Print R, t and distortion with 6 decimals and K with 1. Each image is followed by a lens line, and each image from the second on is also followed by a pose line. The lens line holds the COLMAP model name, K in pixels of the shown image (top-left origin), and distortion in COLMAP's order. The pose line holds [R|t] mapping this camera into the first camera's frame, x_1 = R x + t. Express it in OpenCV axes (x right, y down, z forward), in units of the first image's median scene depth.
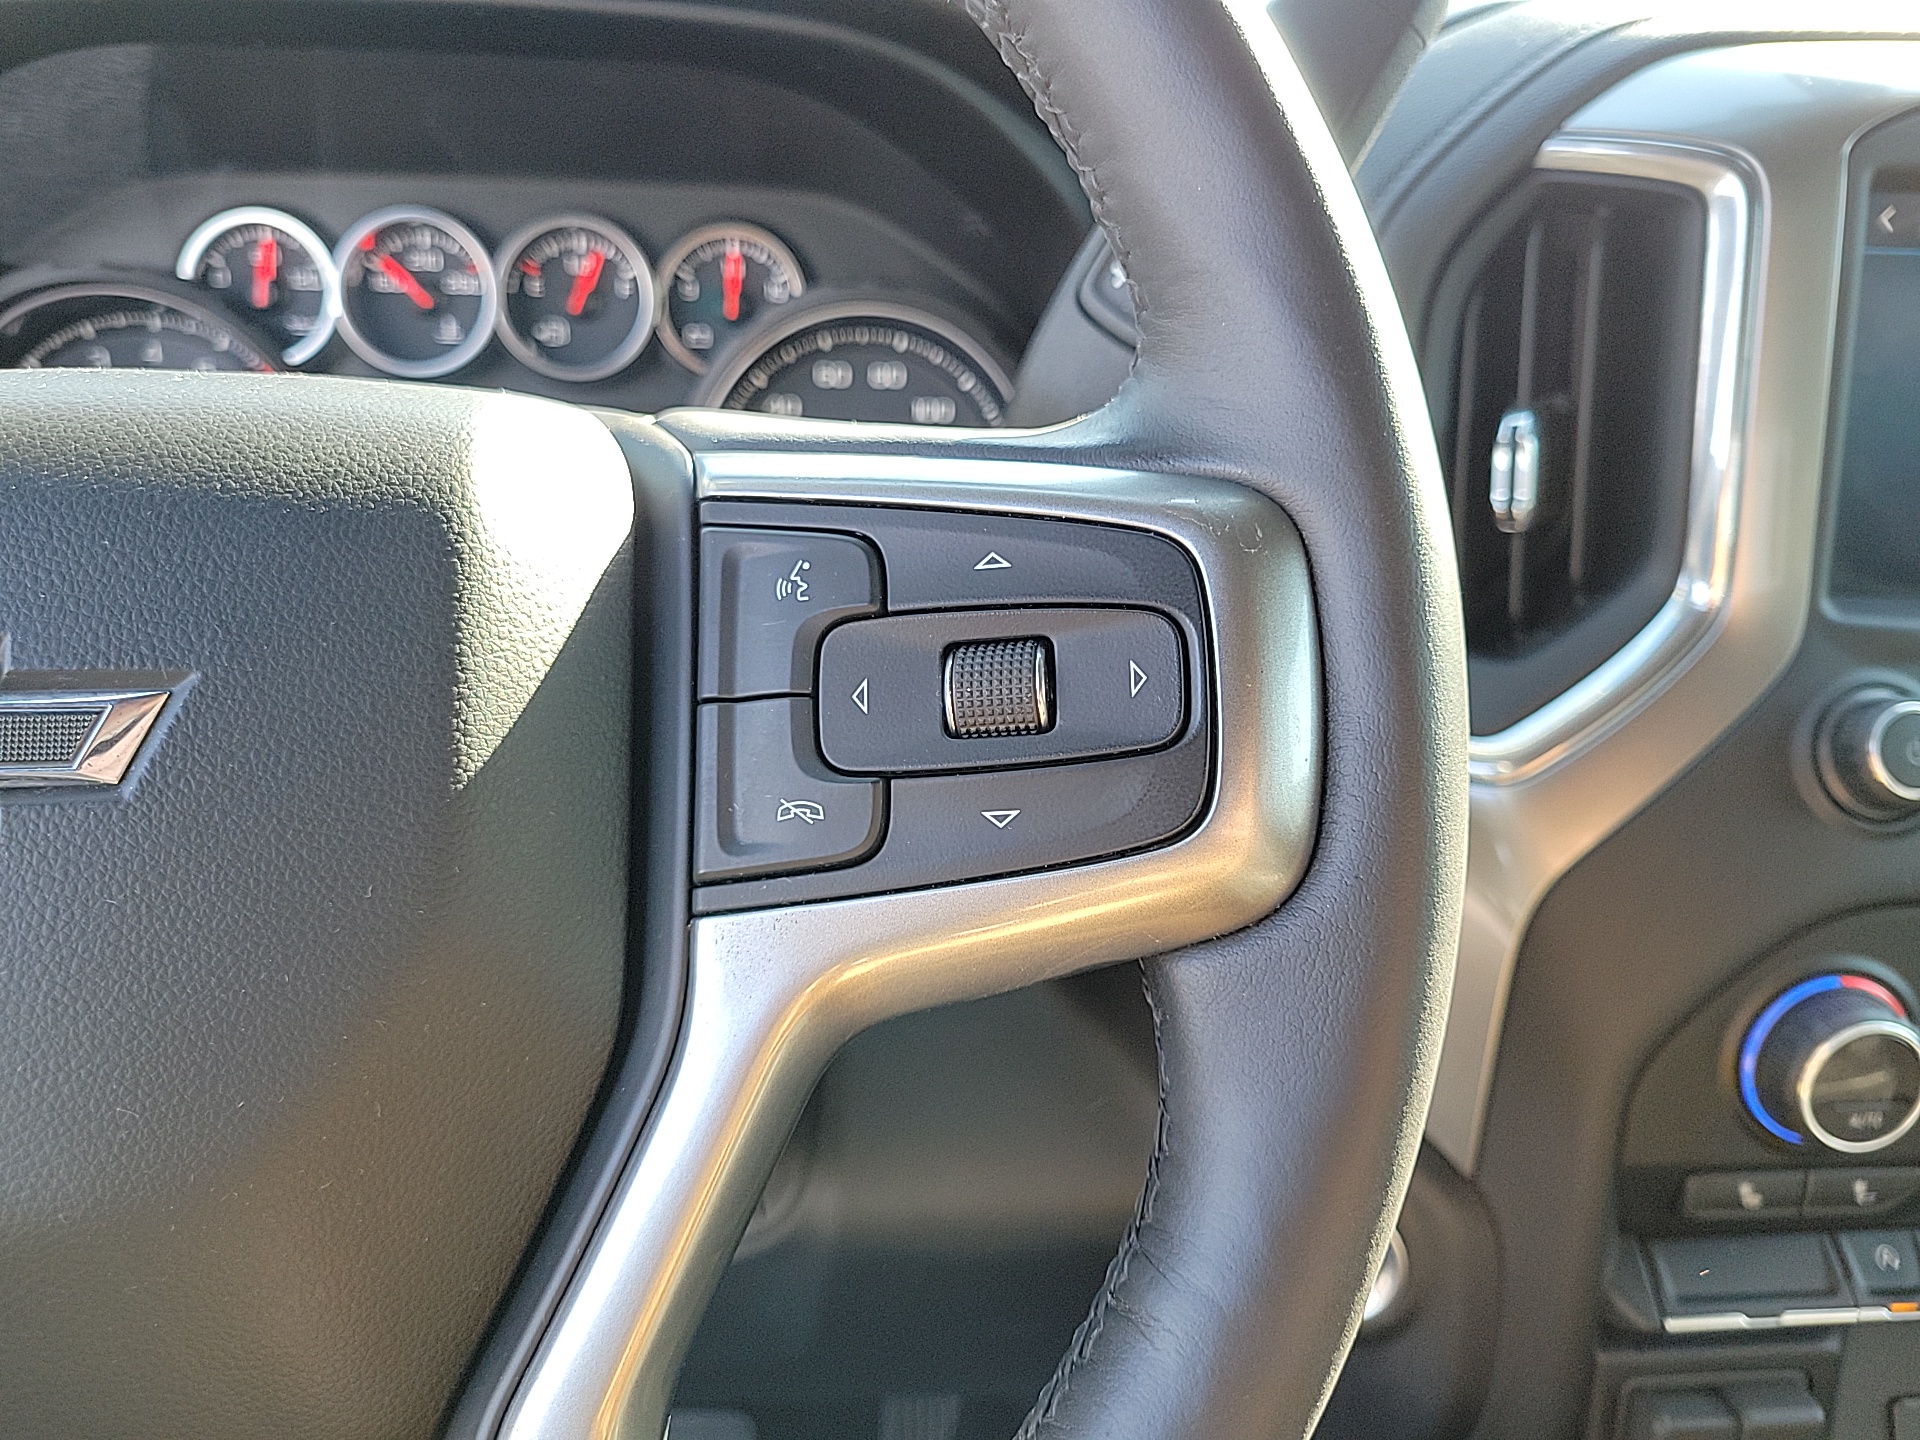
lens RADIAL K [[1493.7, 0, 960.0], [0, 1493.7, 720.0], [0, 0, 1]] dist [-0.003437, 0.004007]
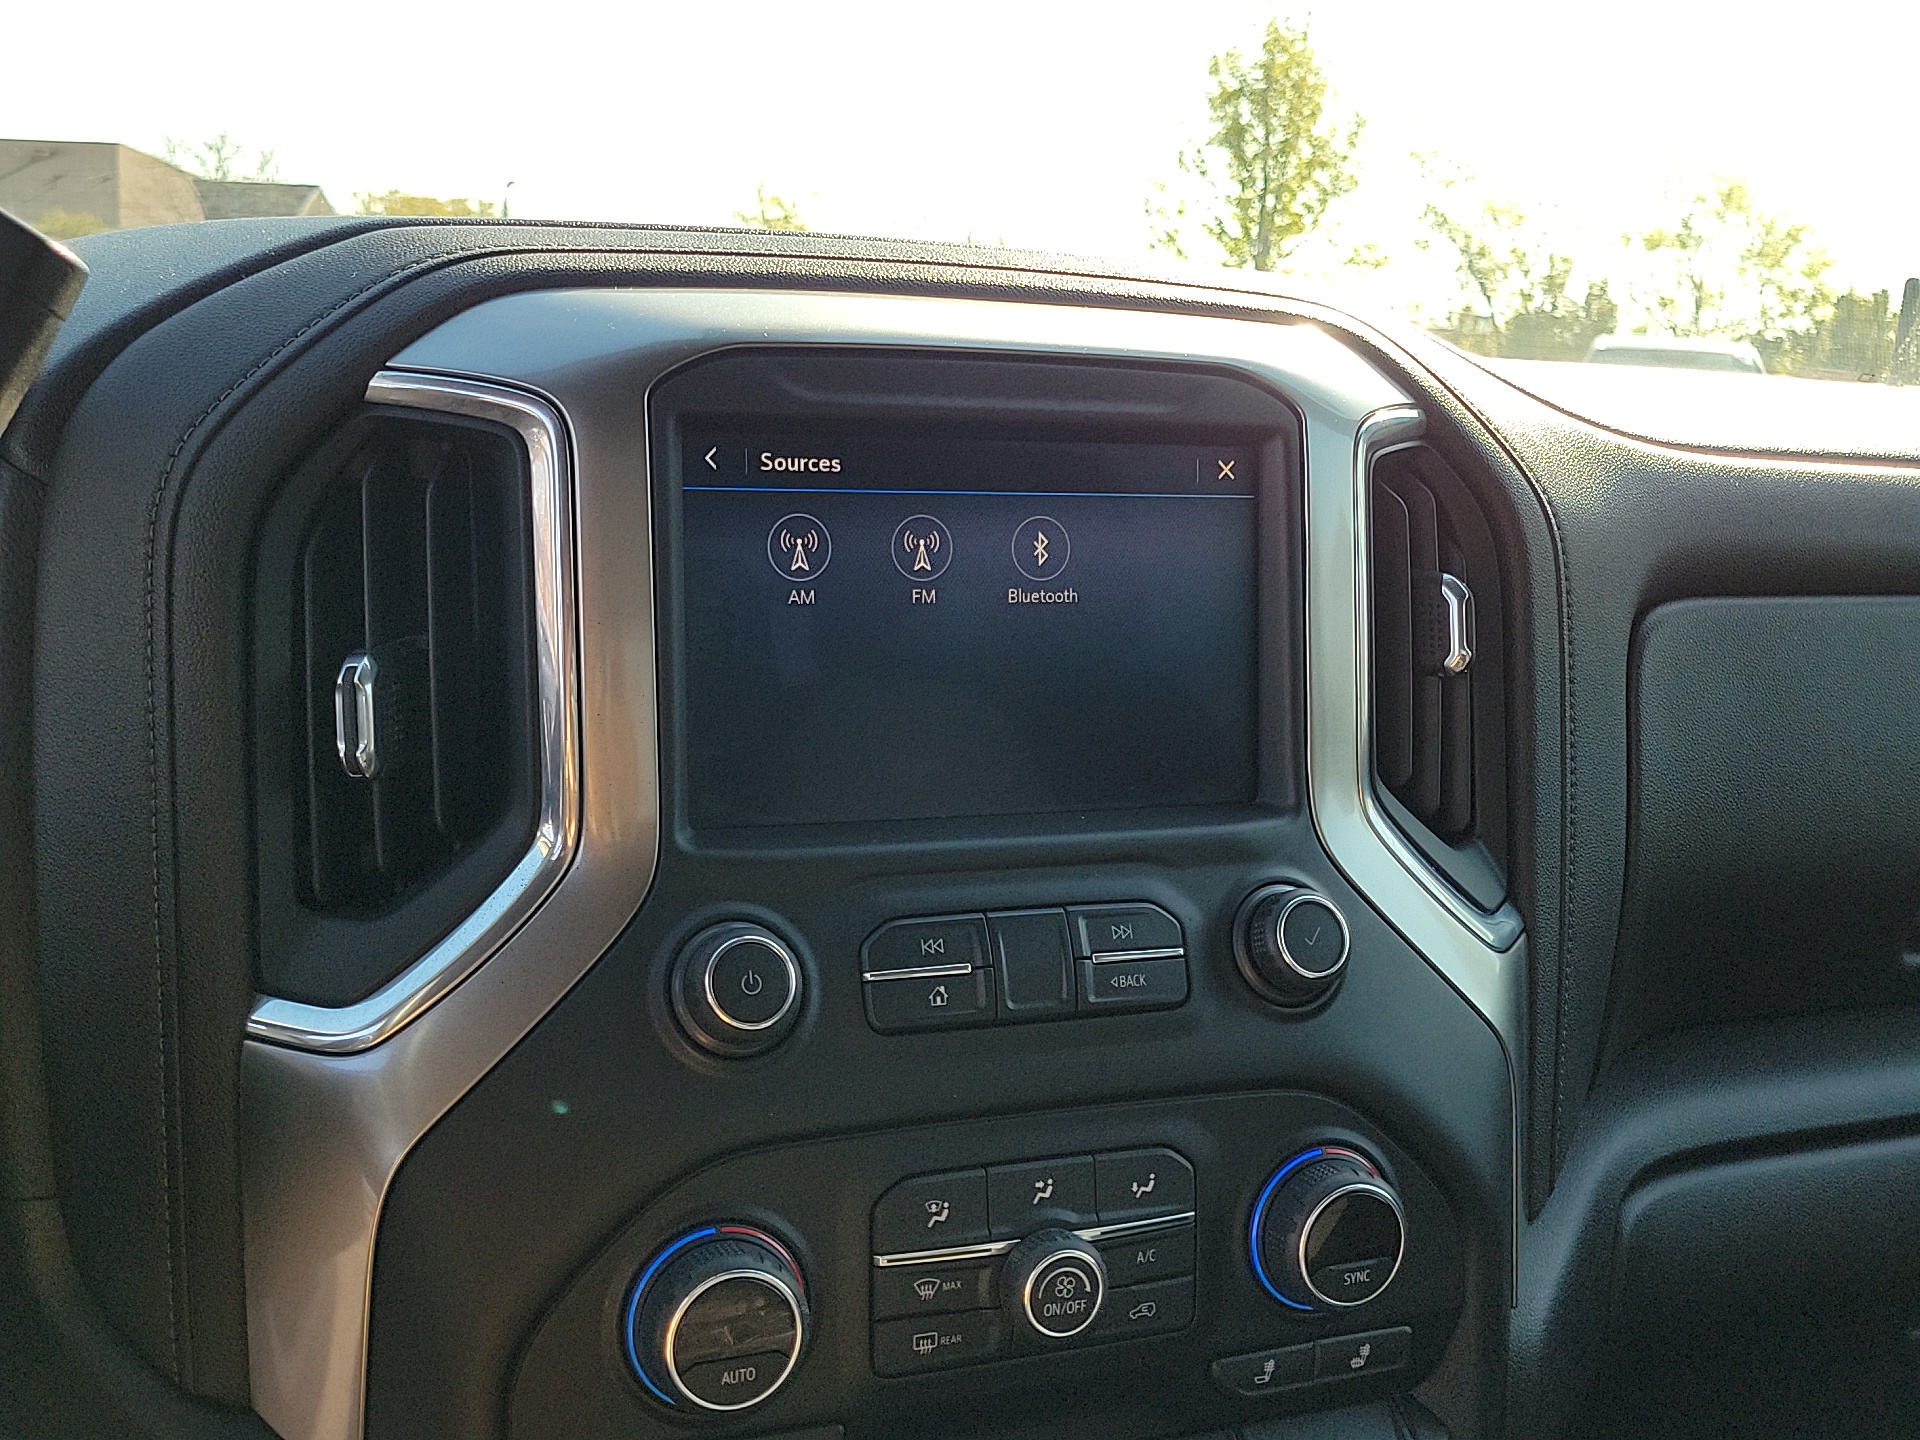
lens RADIAL K [[1971.6, 0, 913.3], [0, 1971.6, 724.9], [0, 0, 1]] dist [0.043635, -0.021245]
pose [[0.955009, -0.038222, 0.294104, 0.297866], [0.079345, 0.988441, -0.129188, 0.023984], [-0.285767, 0.146711, 0.947002, -0.245563]]
